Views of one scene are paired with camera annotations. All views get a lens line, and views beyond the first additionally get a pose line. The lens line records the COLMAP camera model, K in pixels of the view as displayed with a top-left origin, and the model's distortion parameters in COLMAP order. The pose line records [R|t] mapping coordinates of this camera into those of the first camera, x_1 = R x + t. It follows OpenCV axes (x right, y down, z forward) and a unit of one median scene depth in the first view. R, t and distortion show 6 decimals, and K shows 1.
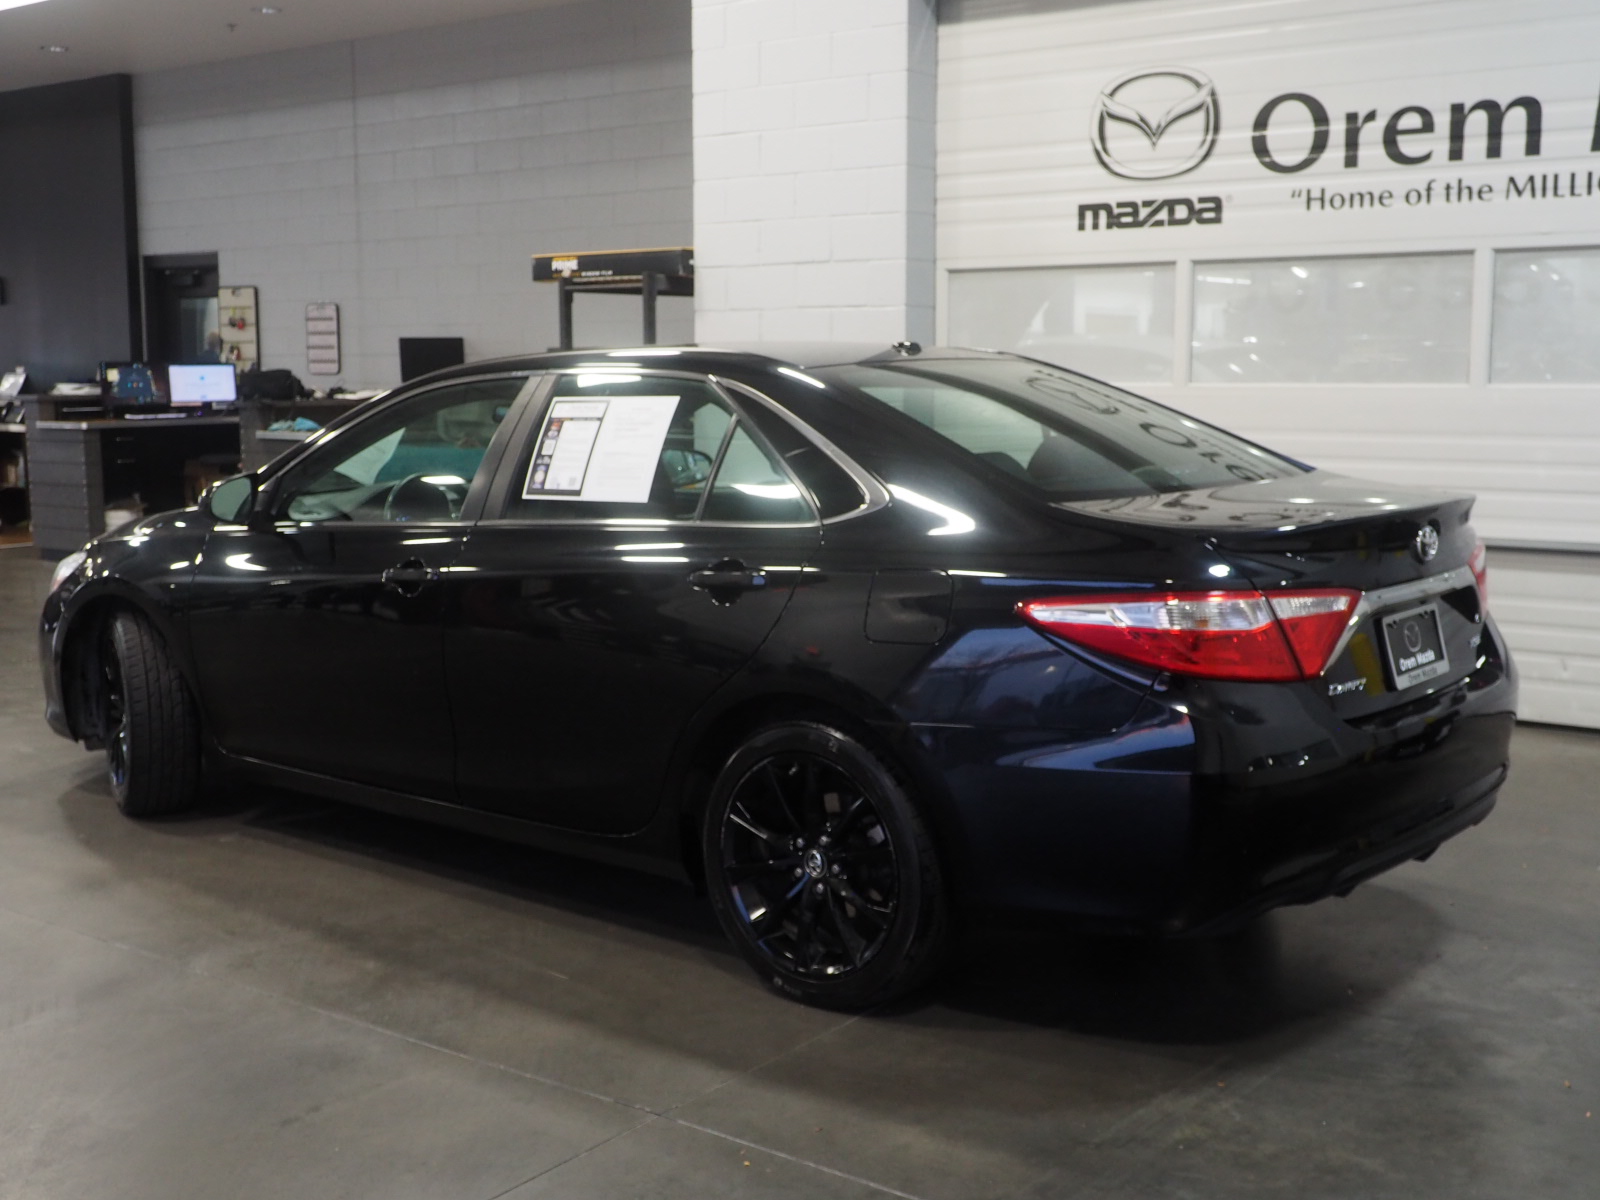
lens RADIAL K [[1814.6, 0, 802.9], [0, 1814.6, 587.5], [0, 0, 1]] dist [0.003740, 0.000000]
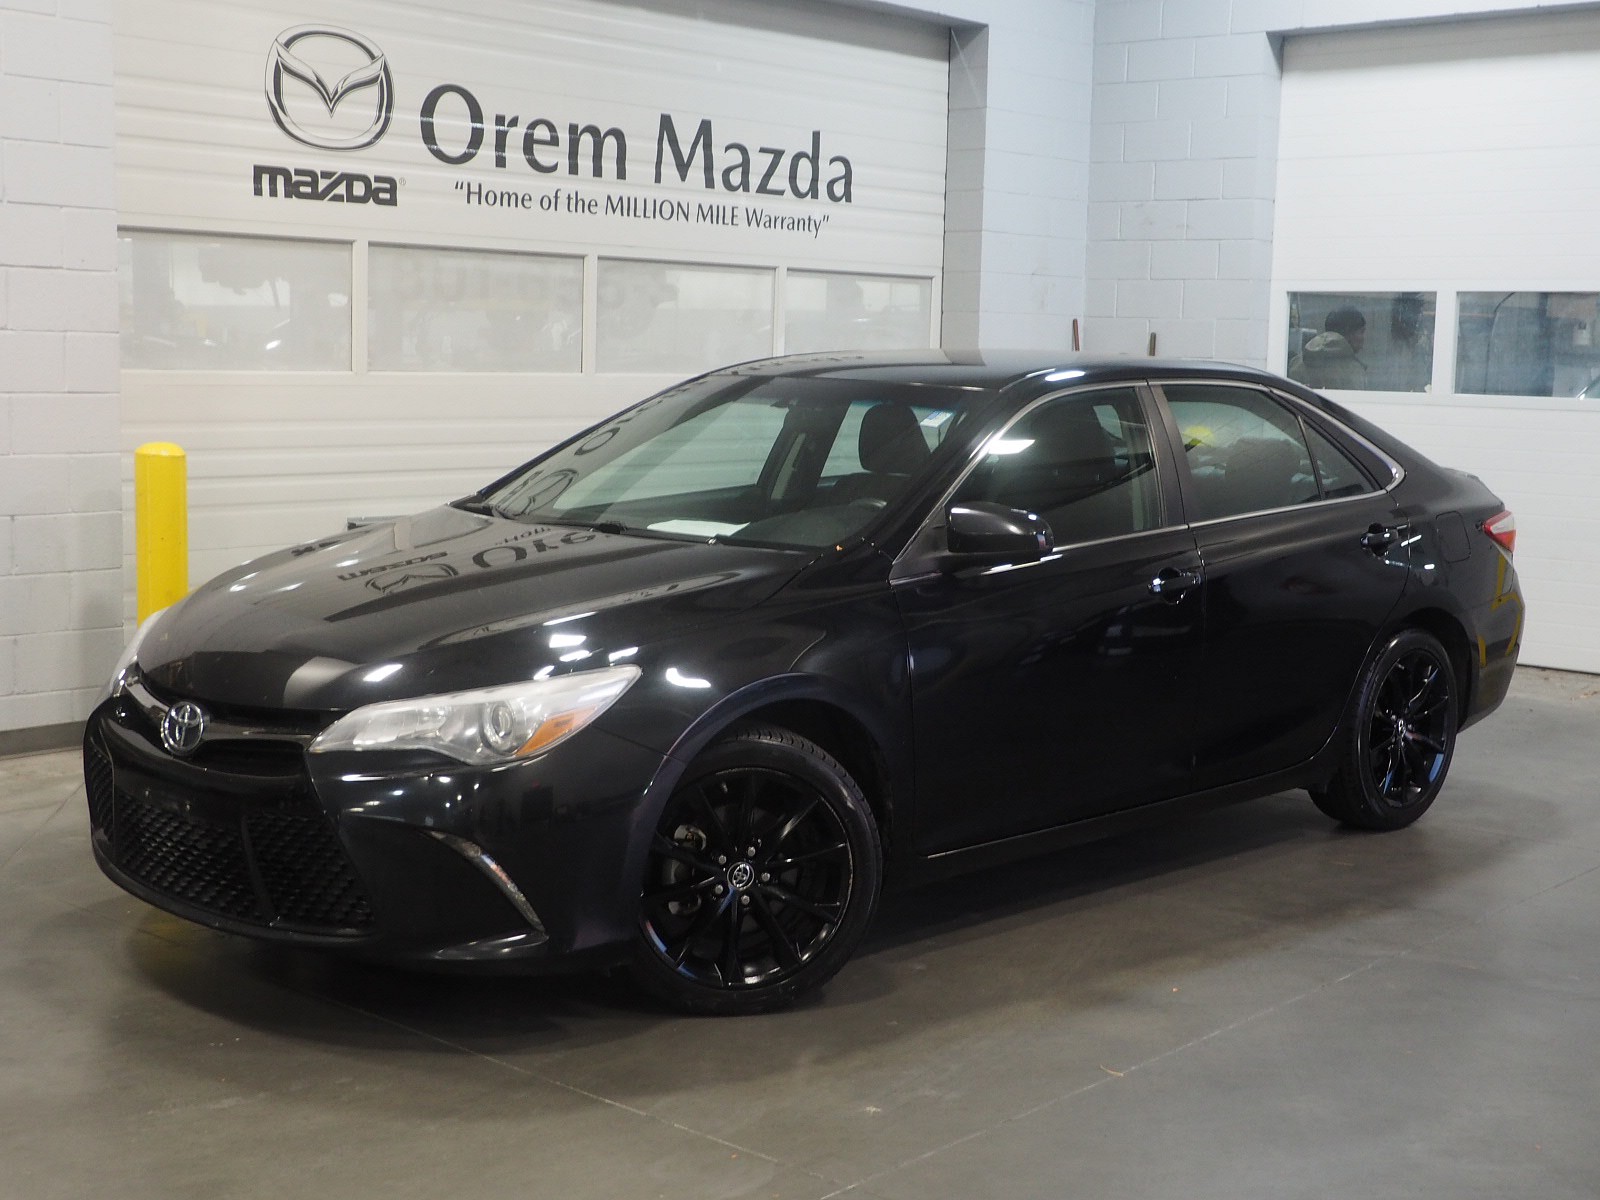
lens RADIAL K [[2118.9, 0, 798.2], [0, 2118.9, 617.1], [0, 0, 1]] dist [0.040502, 0.000000]
pose [[0.092453, -0.119969, 0.988463, -0.901364], [0.107405, 0.988125, 0.109882, -0.087154], [-0.989907, 0.096007, 0.104240, 0.700238]]
